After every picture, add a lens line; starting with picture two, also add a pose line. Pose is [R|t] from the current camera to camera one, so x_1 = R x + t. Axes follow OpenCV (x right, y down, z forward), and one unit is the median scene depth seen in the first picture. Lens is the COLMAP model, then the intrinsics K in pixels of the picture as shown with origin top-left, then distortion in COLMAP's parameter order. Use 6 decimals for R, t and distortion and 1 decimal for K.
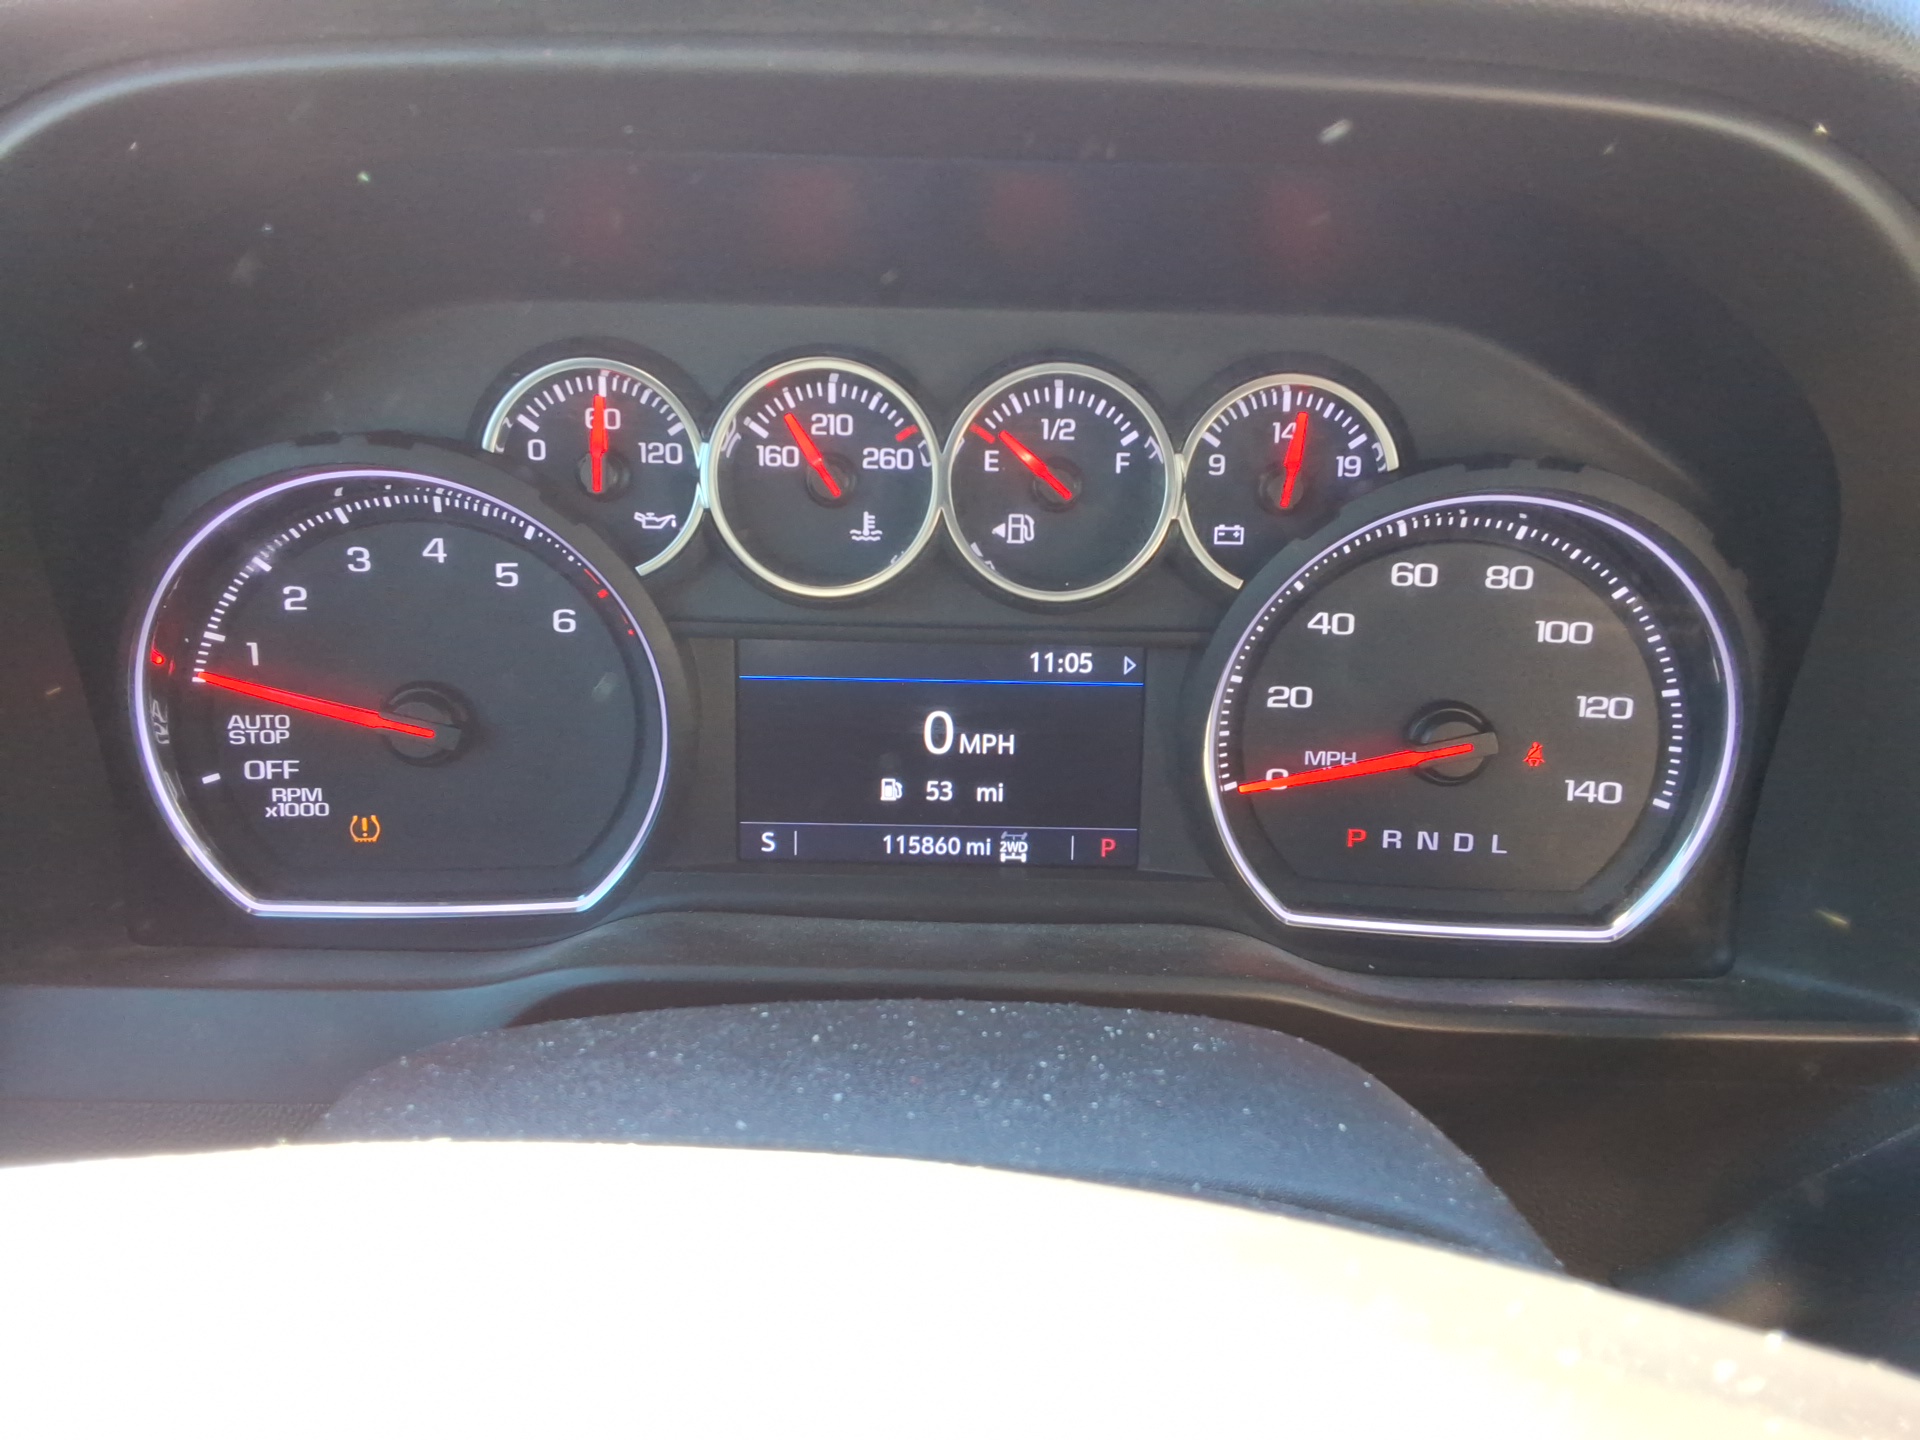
lens RADIAL K [[1534.4, 0, 975.7], [0, 1534.4, 688.0], [0, 0, 1]] dist [0.122714, -0.194615]
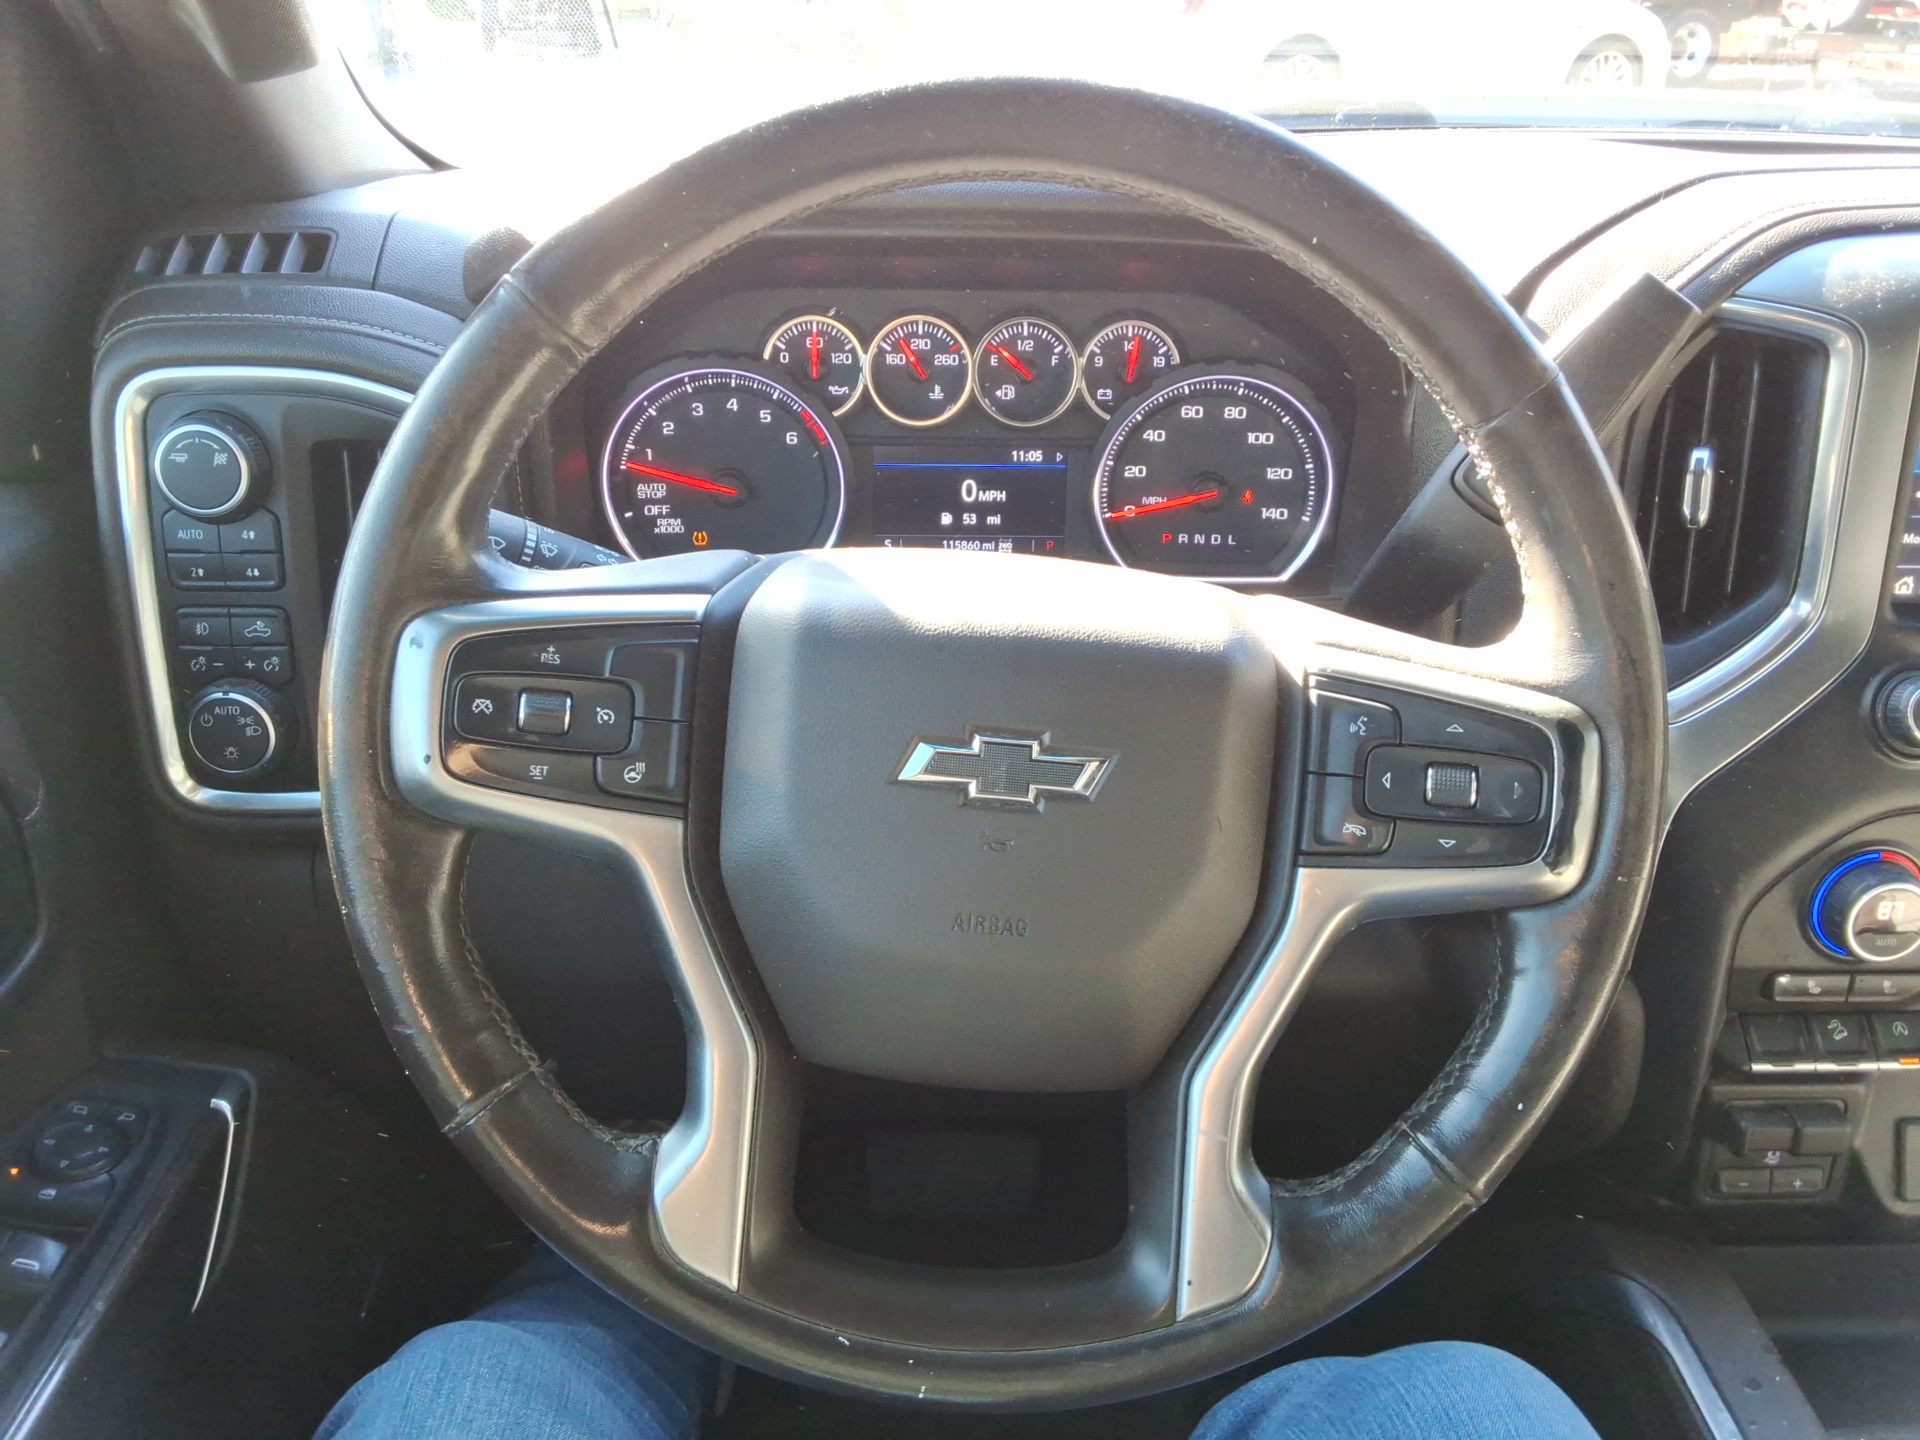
lens RADIAL K [[1534.4, 0, 975.7], [0, 1534.4, 688.0], [0, 0, 1]] dist [0.122714, -0.194615]
pose [[0.999589, -0.014288, 0.024845, -0.074356], [0.011458, 0.993806, 0.110536, 0.067583], [-0.026270, -0.110206, 0.993562, -1.166298]]
